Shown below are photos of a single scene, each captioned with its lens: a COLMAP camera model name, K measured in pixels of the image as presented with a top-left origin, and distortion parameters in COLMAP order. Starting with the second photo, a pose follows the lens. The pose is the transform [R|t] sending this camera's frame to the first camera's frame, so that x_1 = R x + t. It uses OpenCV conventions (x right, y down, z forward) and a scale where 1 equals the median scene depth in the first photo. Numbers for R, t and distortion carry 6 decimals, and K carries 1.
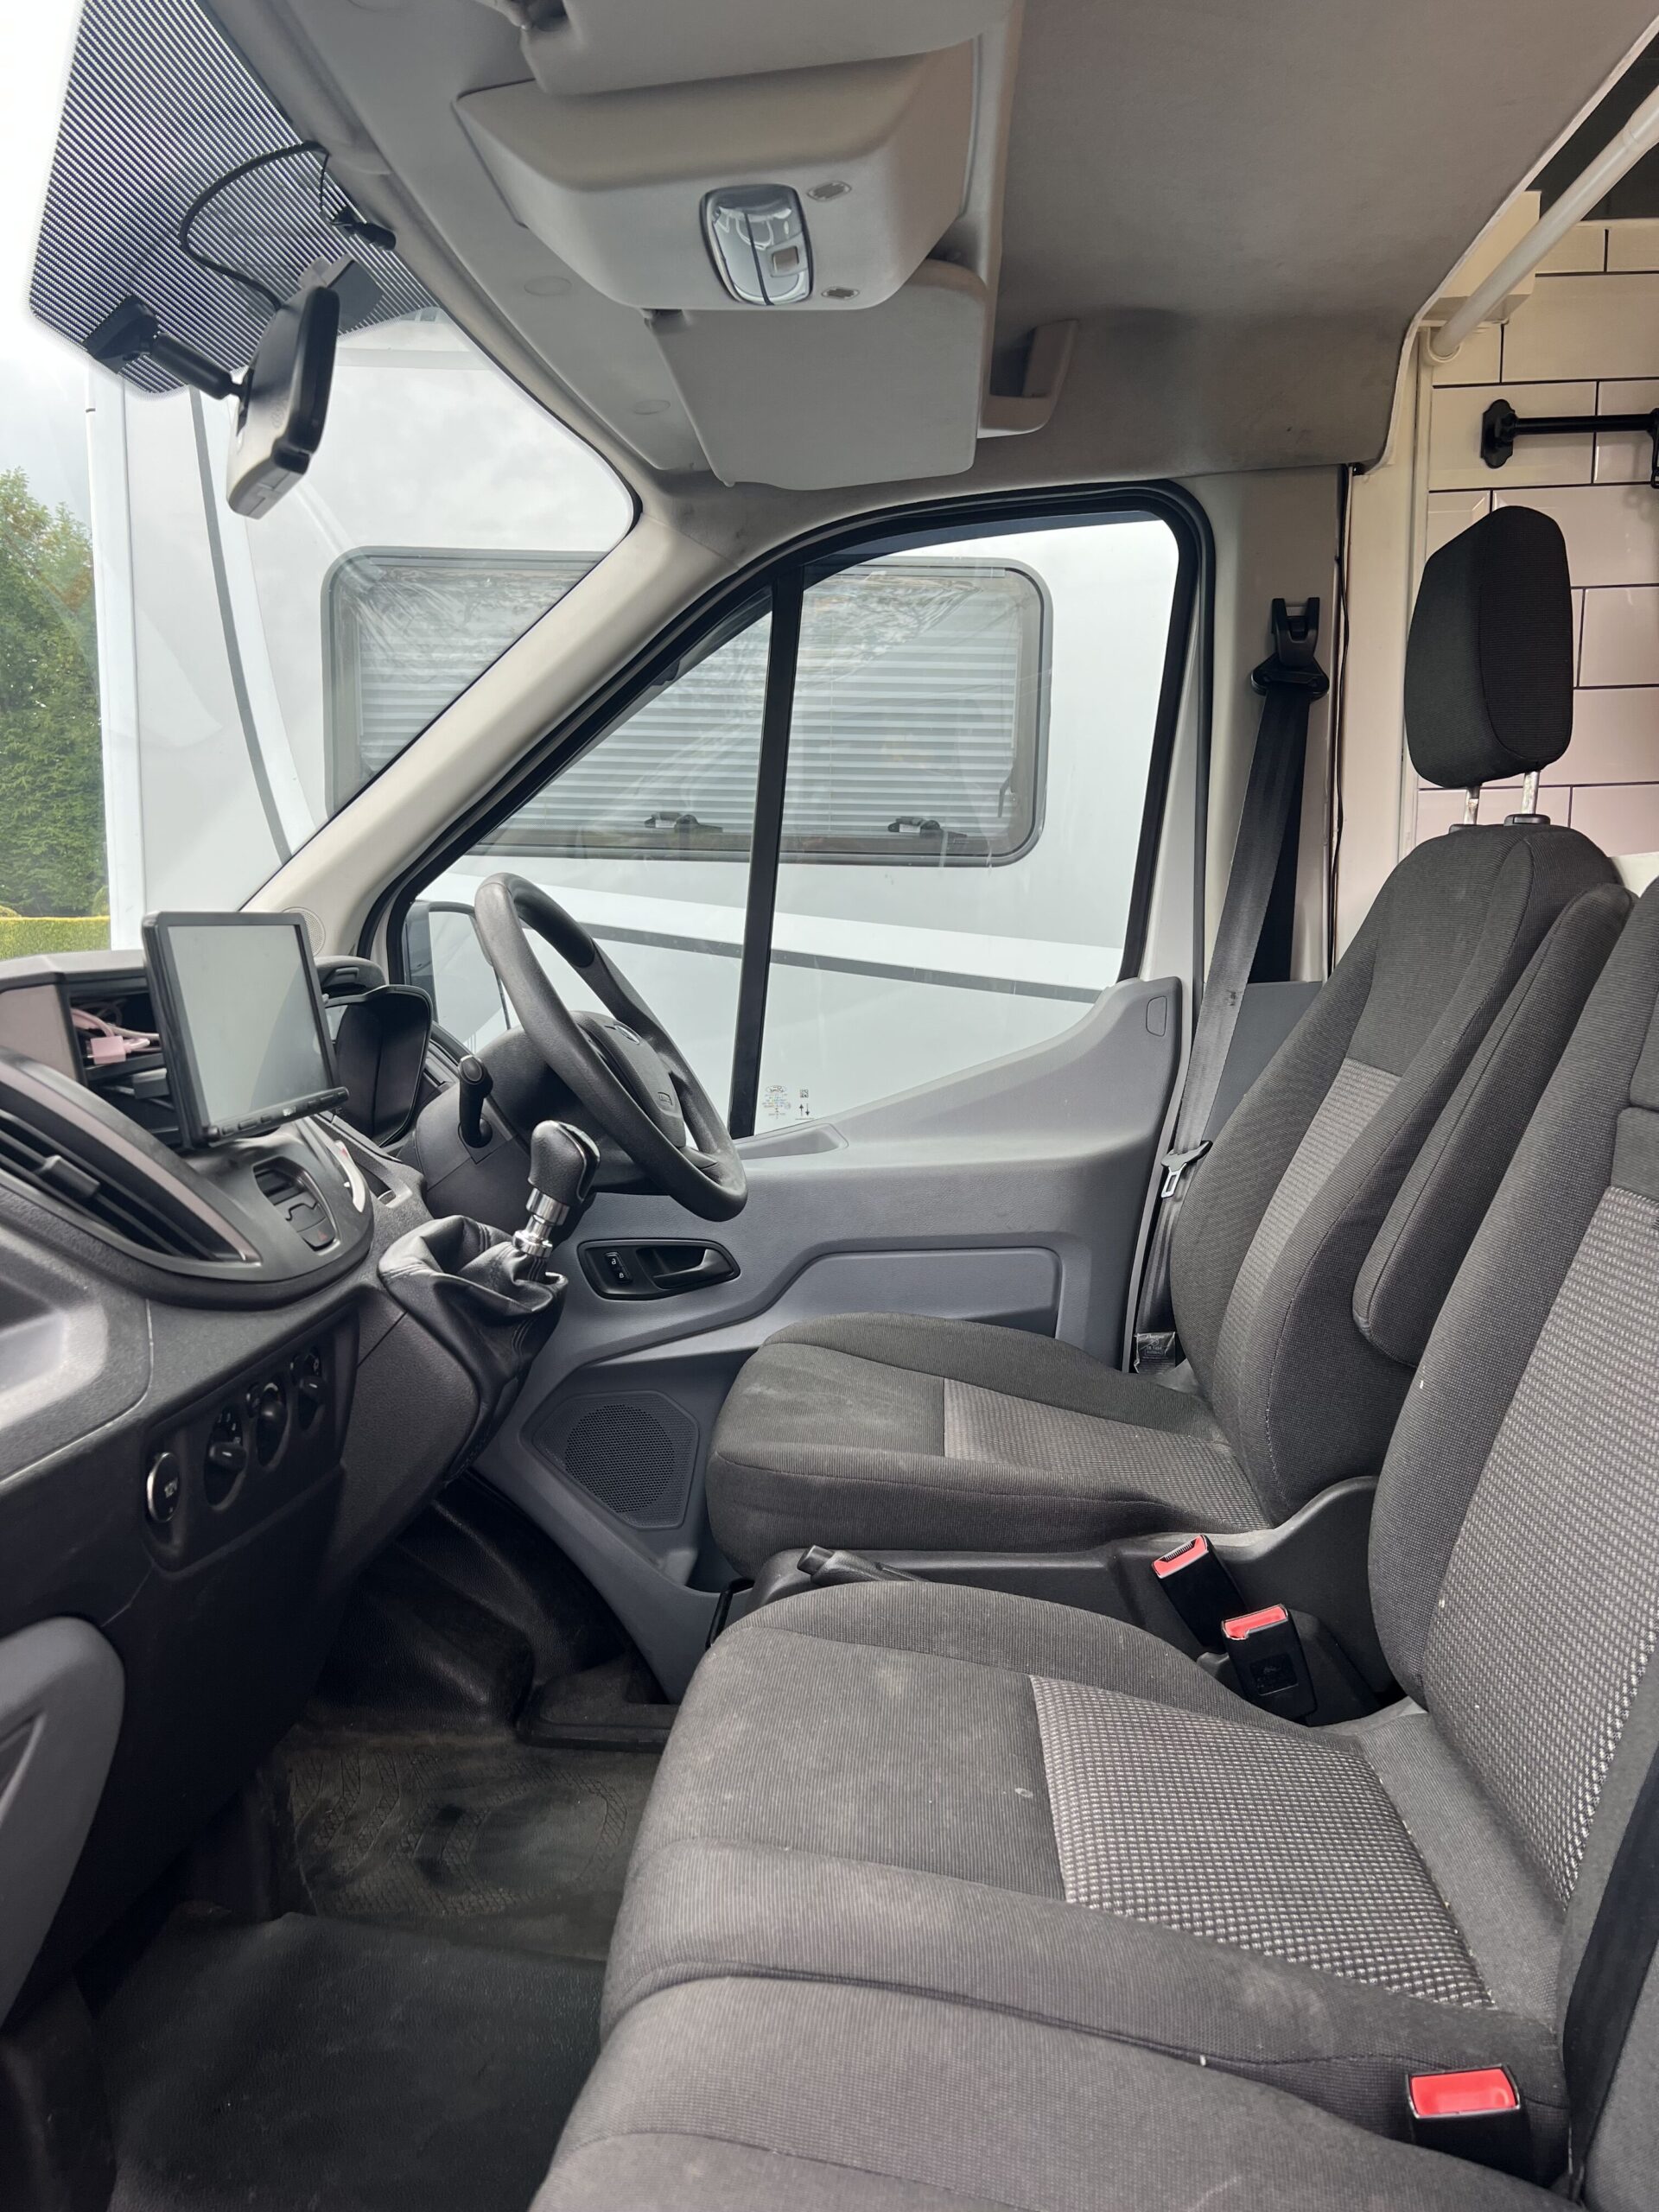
lens RADIAL K [[1576.2, 0, 829.5], [0, 1576.2, 1106.0], [0, 0, 1]] dist [0.062672, -0.000527]
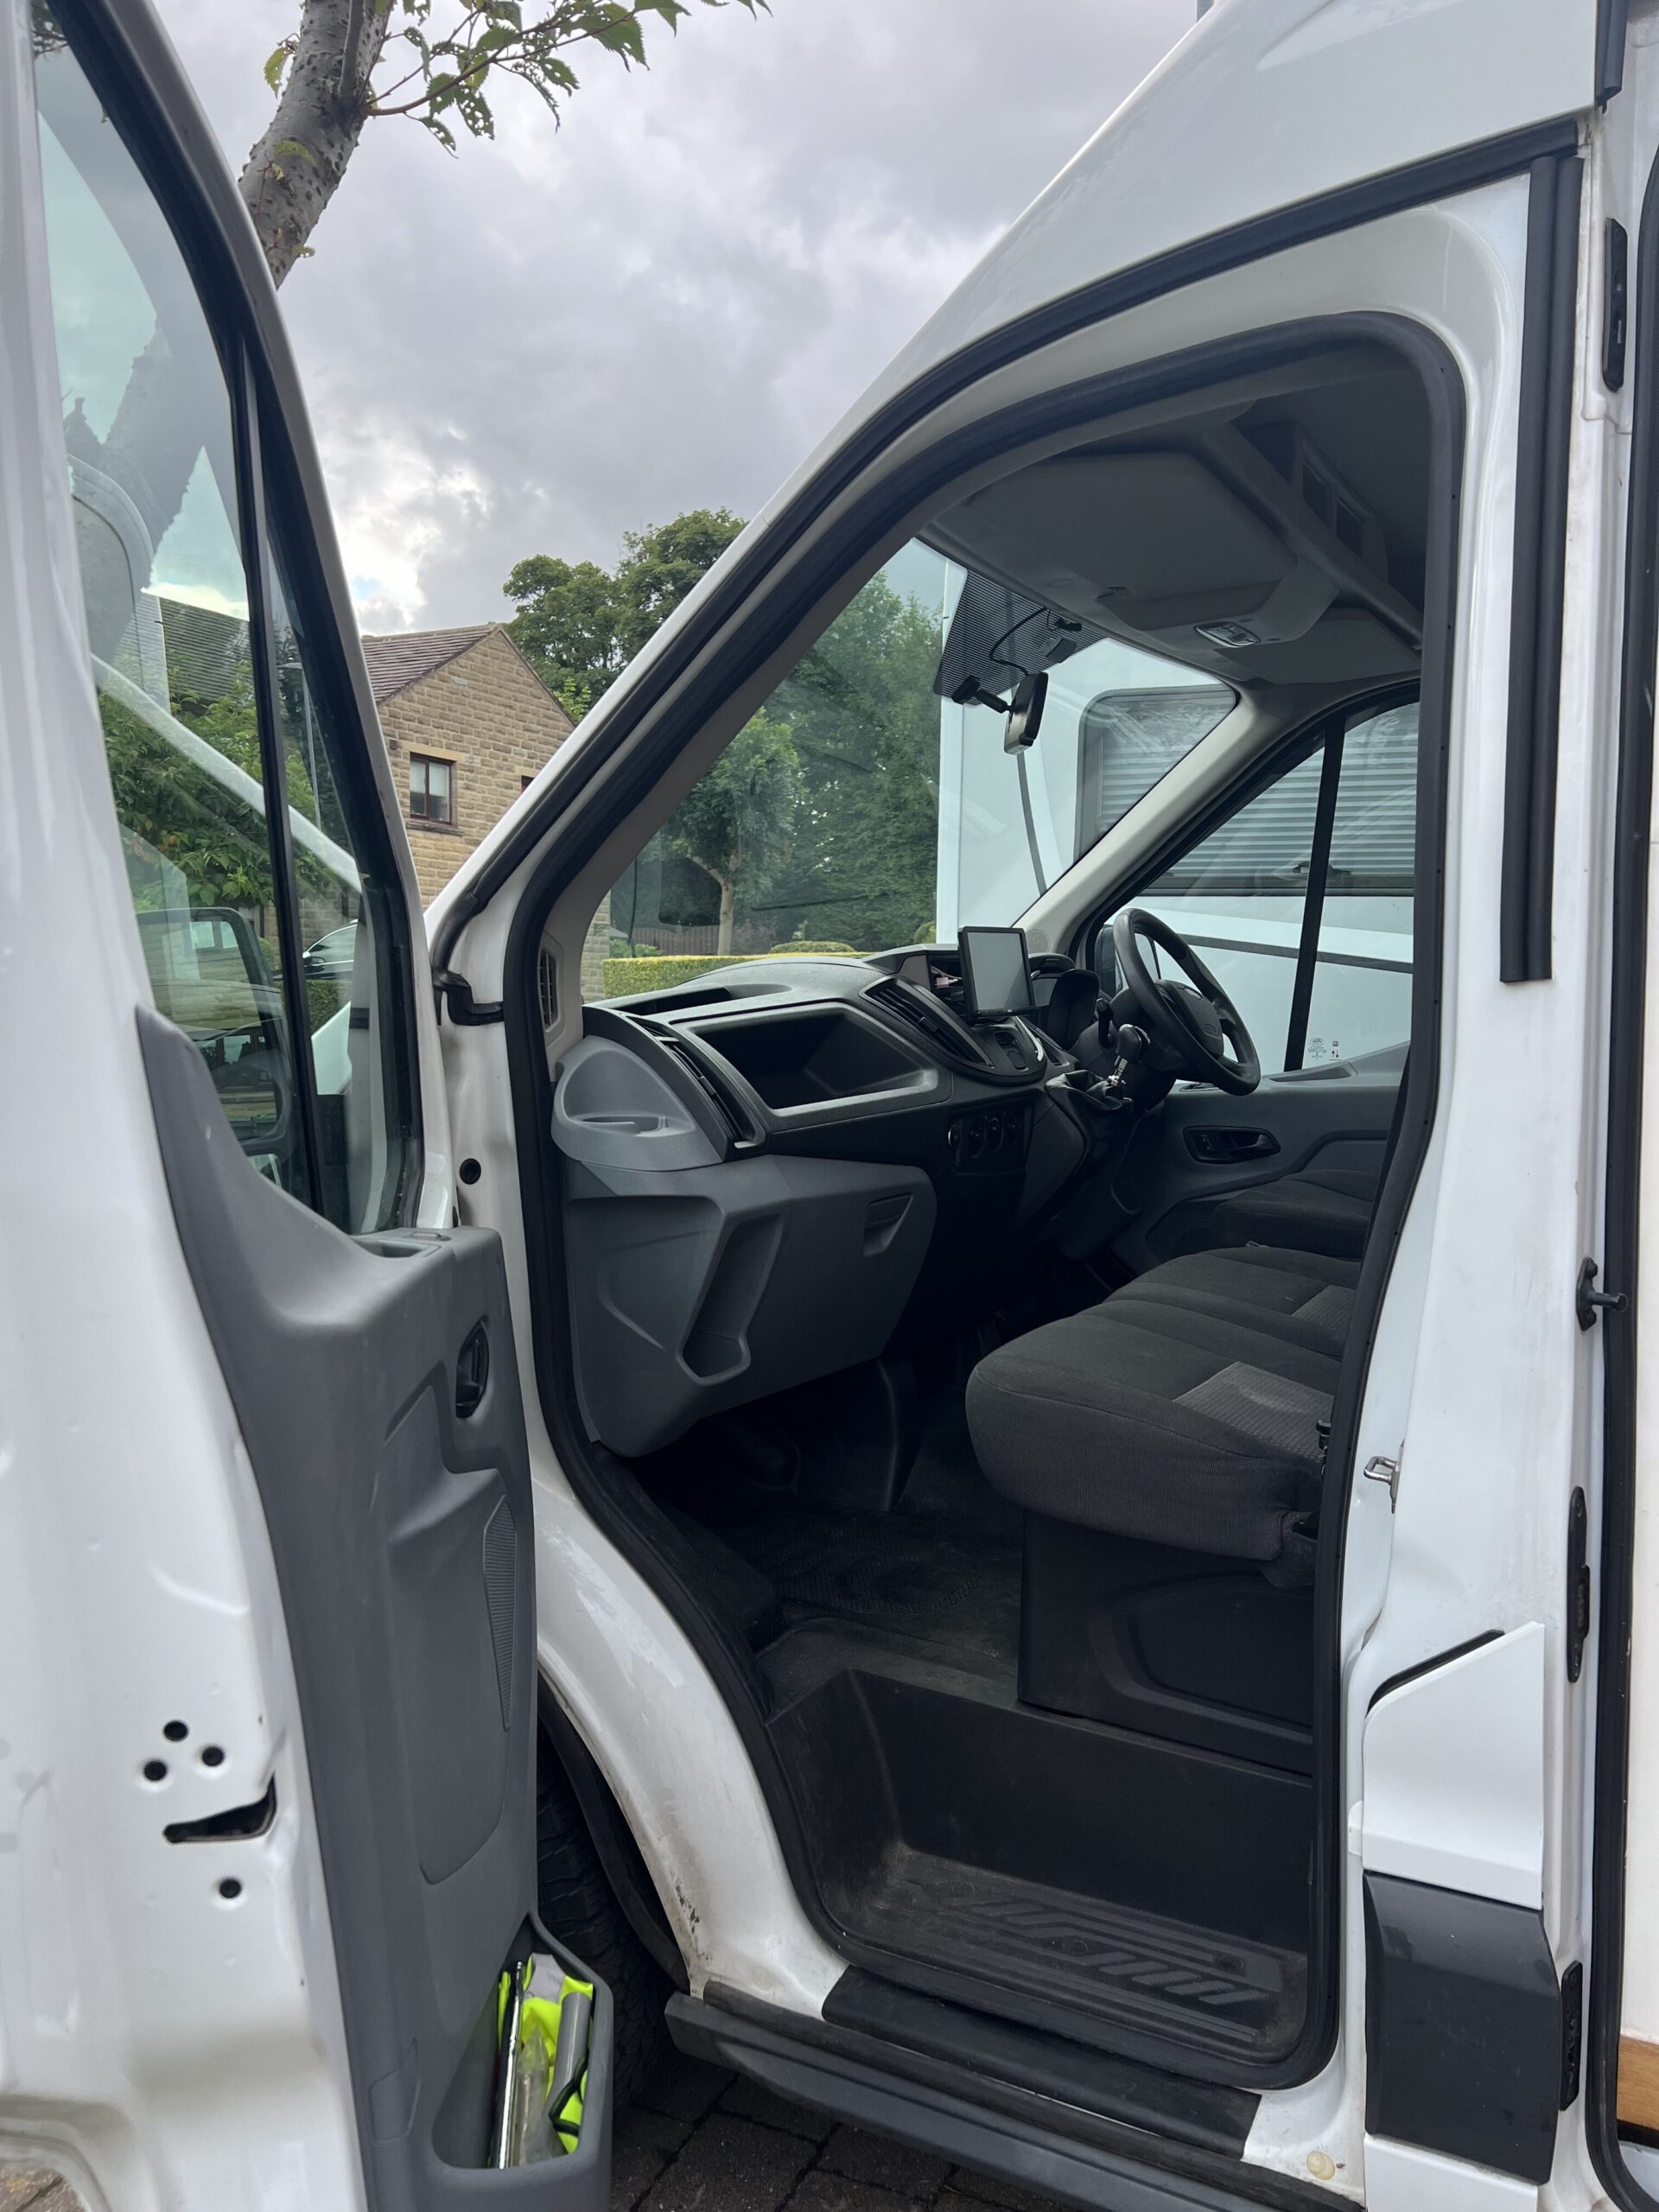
lens RADIAL K [[1576.2, 0, 829.5], [0, 1576.2, 1106.0], [0, 0, 1]] dist [0.062672, -0.000527]
pose [[0.886669, 0.043917, -0.460314, 0.354021], [-0.053744, 0.998521, -0.008258, 0.125018], [0.459270, 0.032062, 0.887718, -0.837013]]
